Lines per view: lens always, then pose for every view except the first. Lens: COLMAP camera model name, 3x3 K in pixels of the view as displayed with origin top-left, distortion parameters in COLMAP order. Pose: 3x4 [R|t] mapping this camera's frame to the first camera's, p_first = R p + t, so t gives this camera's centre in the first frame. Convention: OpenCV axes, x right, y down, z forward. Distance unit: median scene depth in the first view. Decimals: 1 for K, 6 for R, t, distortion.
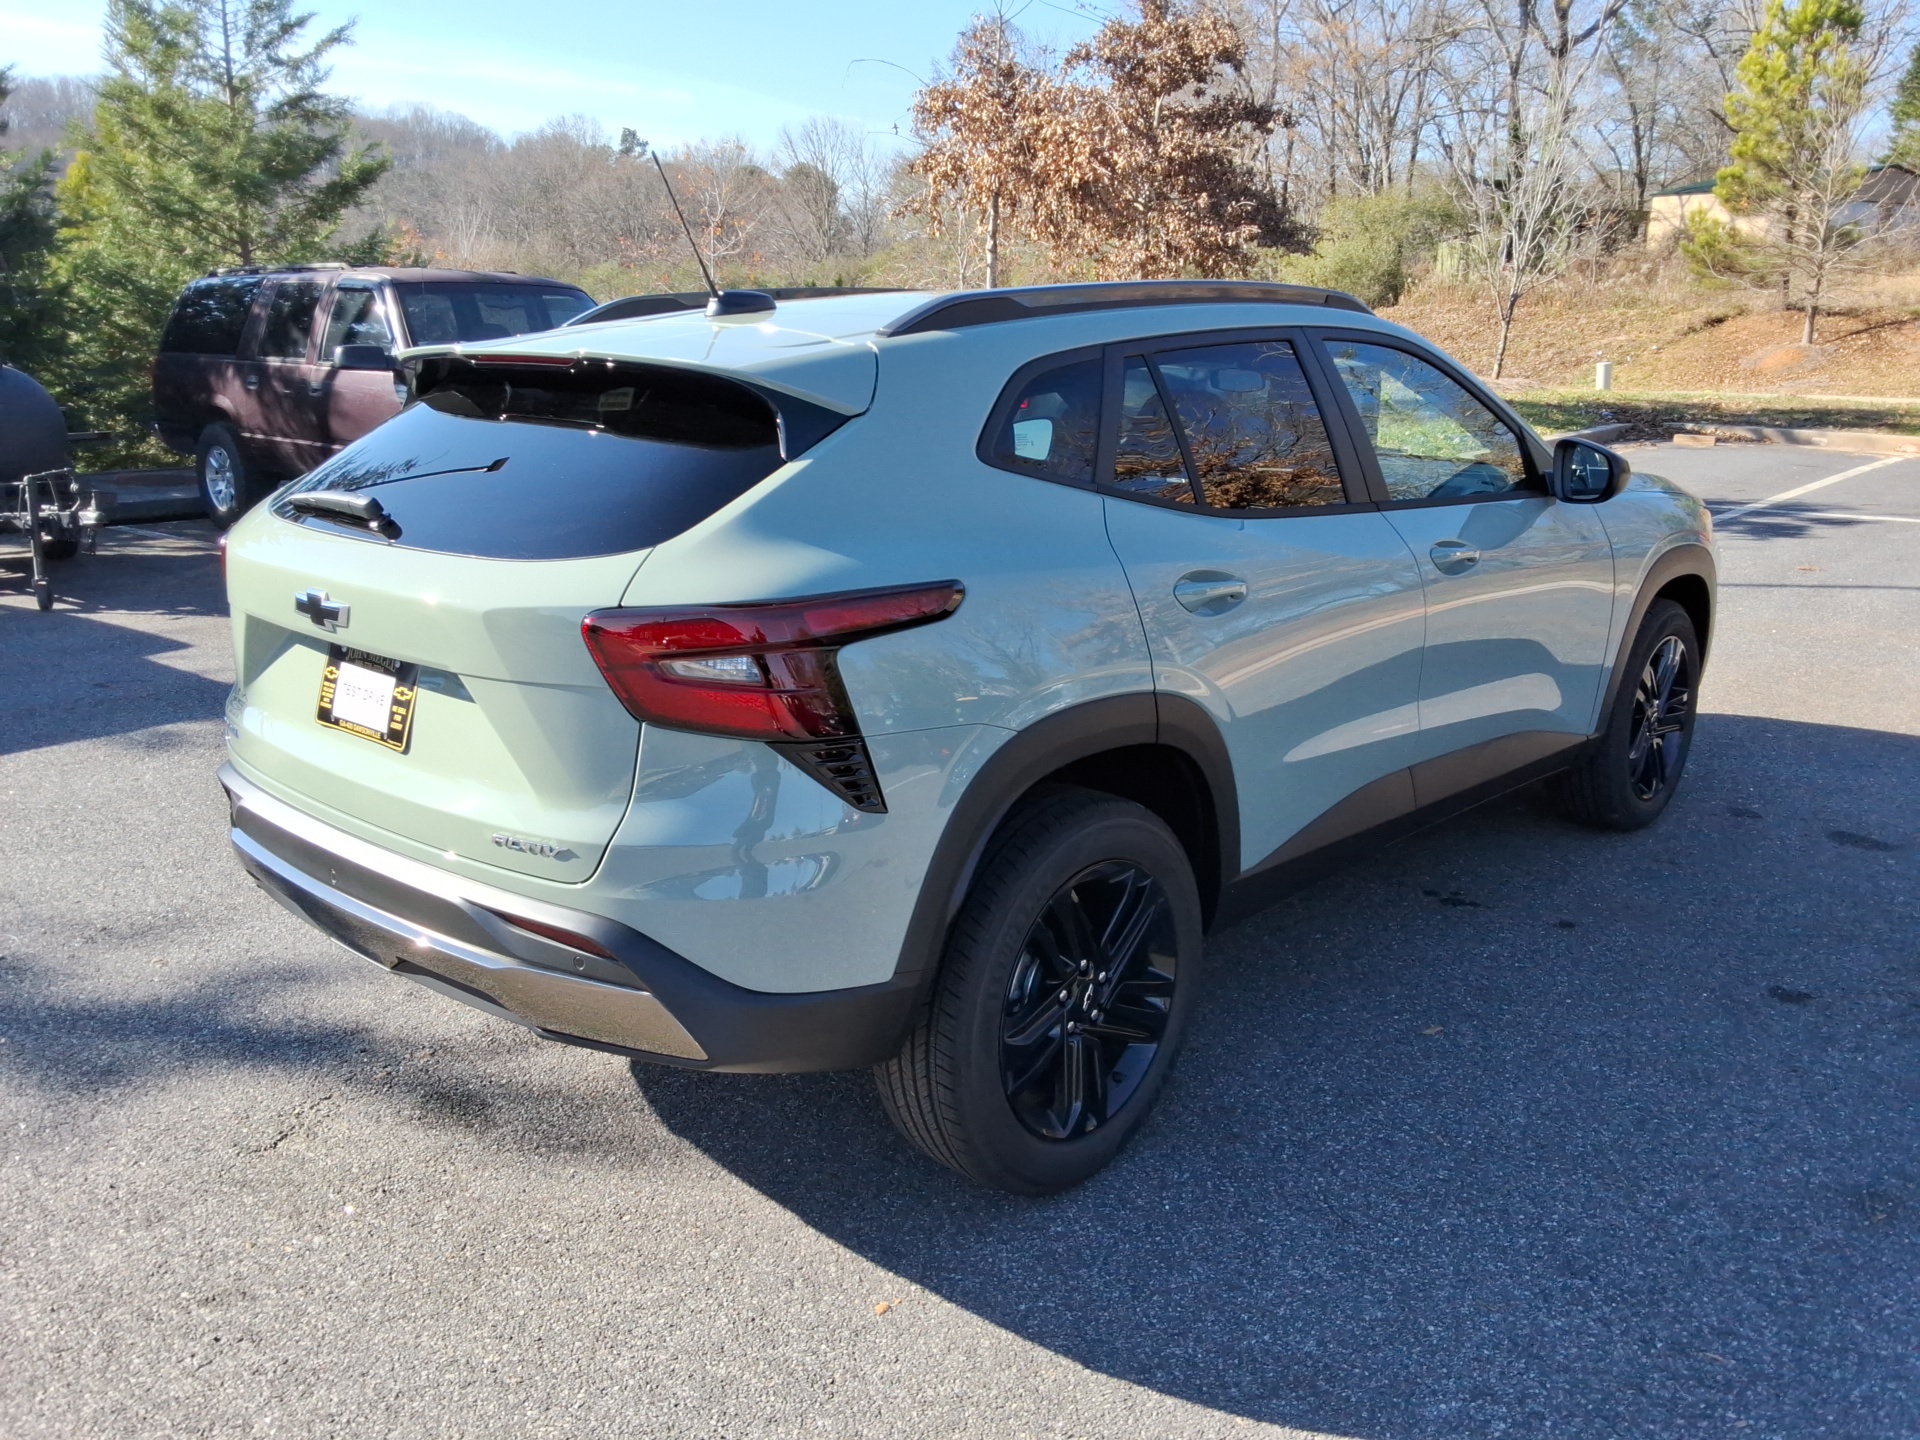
lens RADIAL K [[1541.9, 0, 975.5], [0, 1541.9, 713.5], [0, 0, 1]] dist [0.095795, -0.147407]
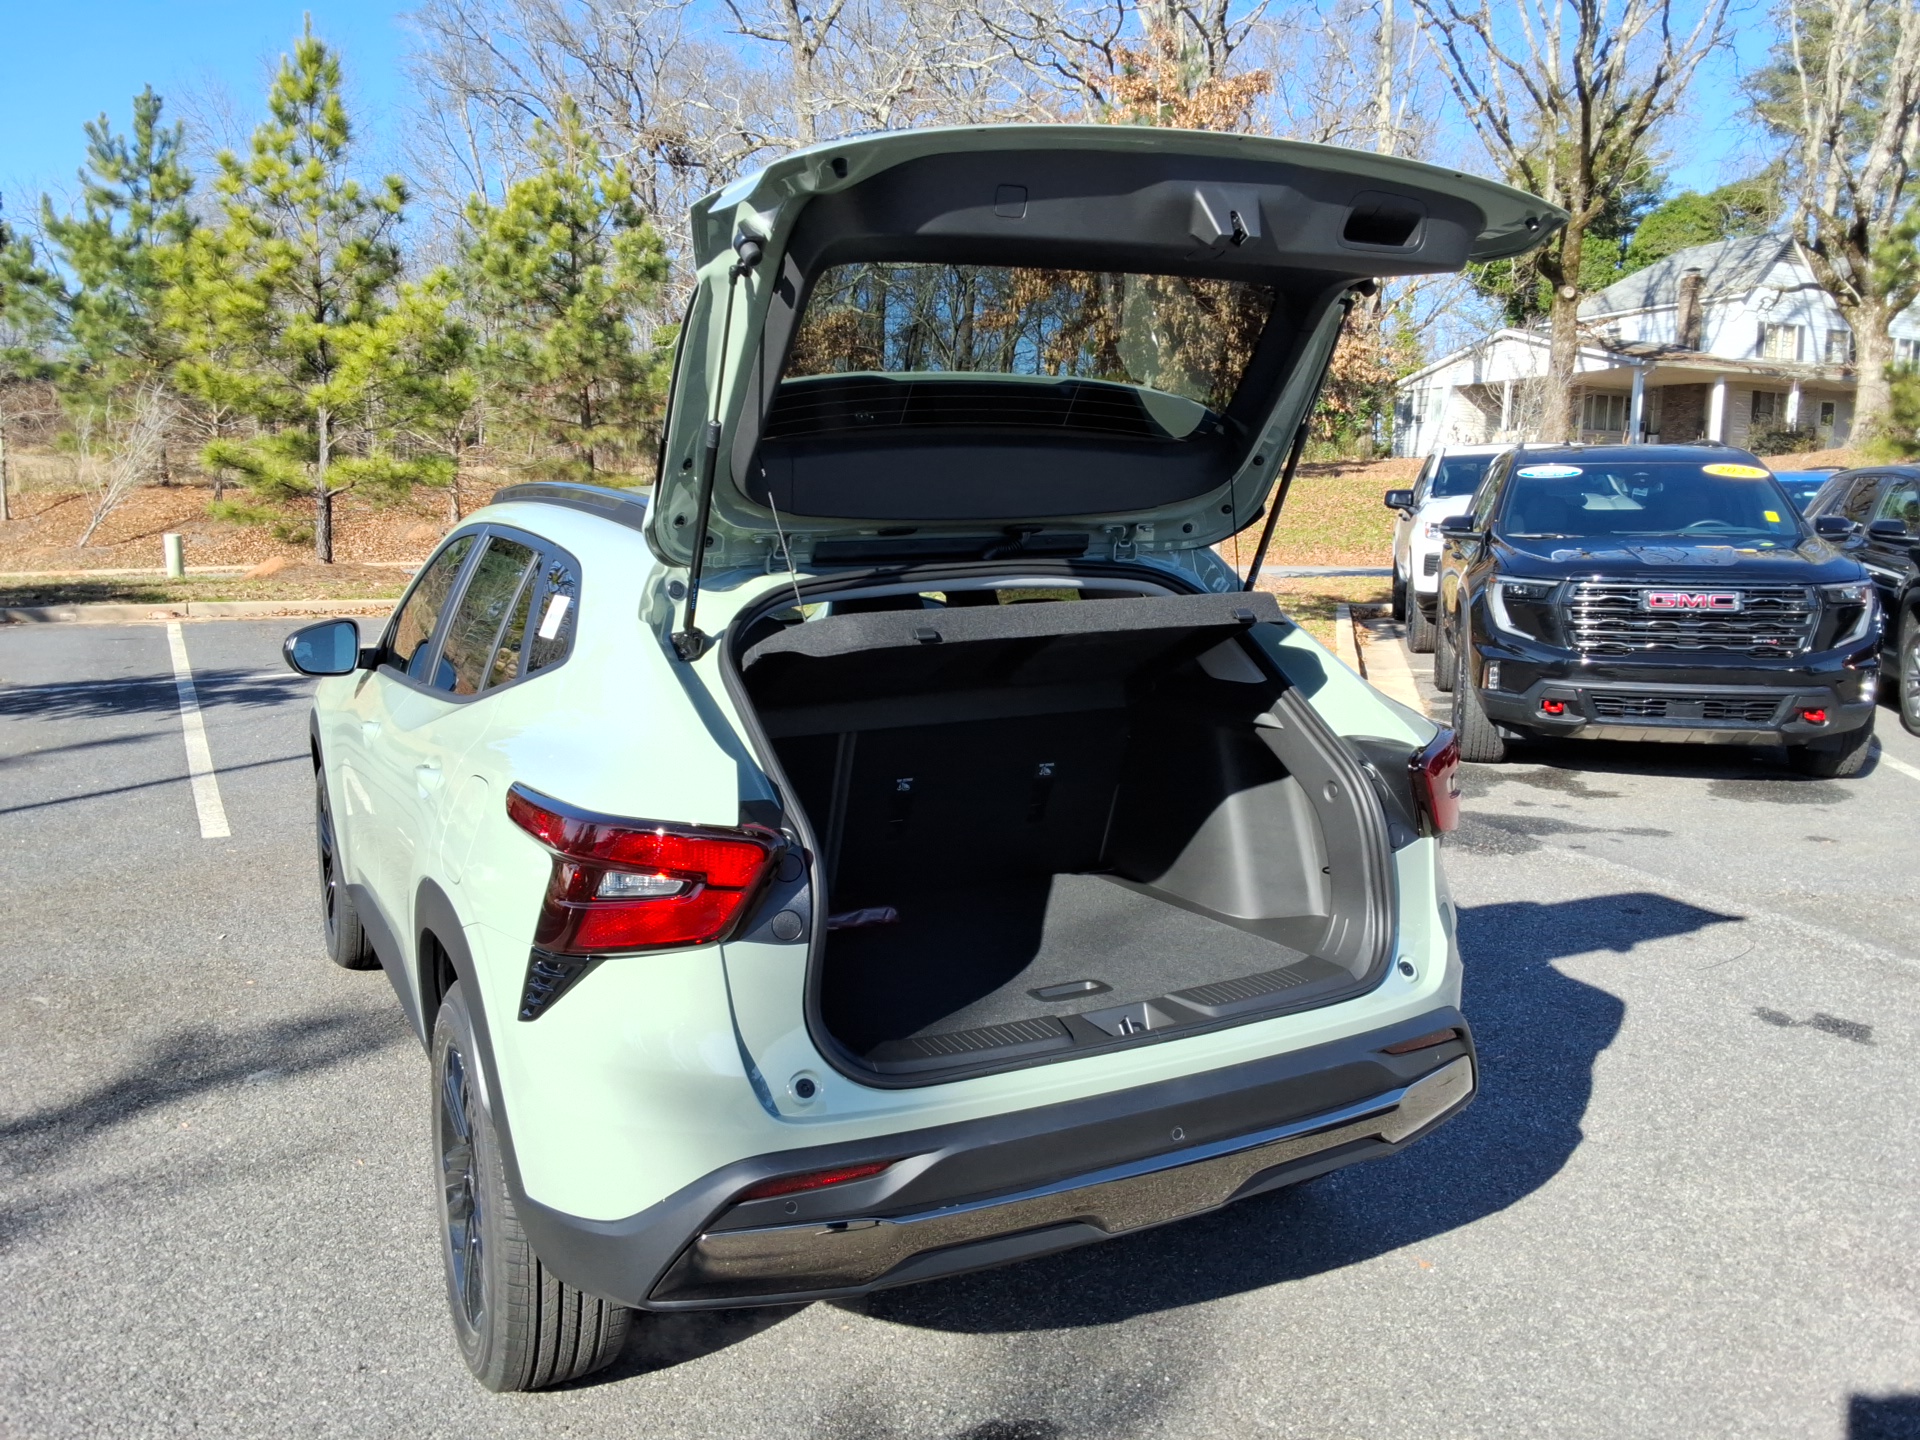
lens RADIAL K [[1541.9, 0, 985.5], [0, 1541.9, 693.1], [0, 0, 1]] dist [0.095795, -0.147407]
pose [[0.342980, -0.127966, 0.930586, -0.233861], [0.236957, 0.970425, 0.046111, -0.039681], [-0.908964, 0.204694, 0.363159, 0.133854]]
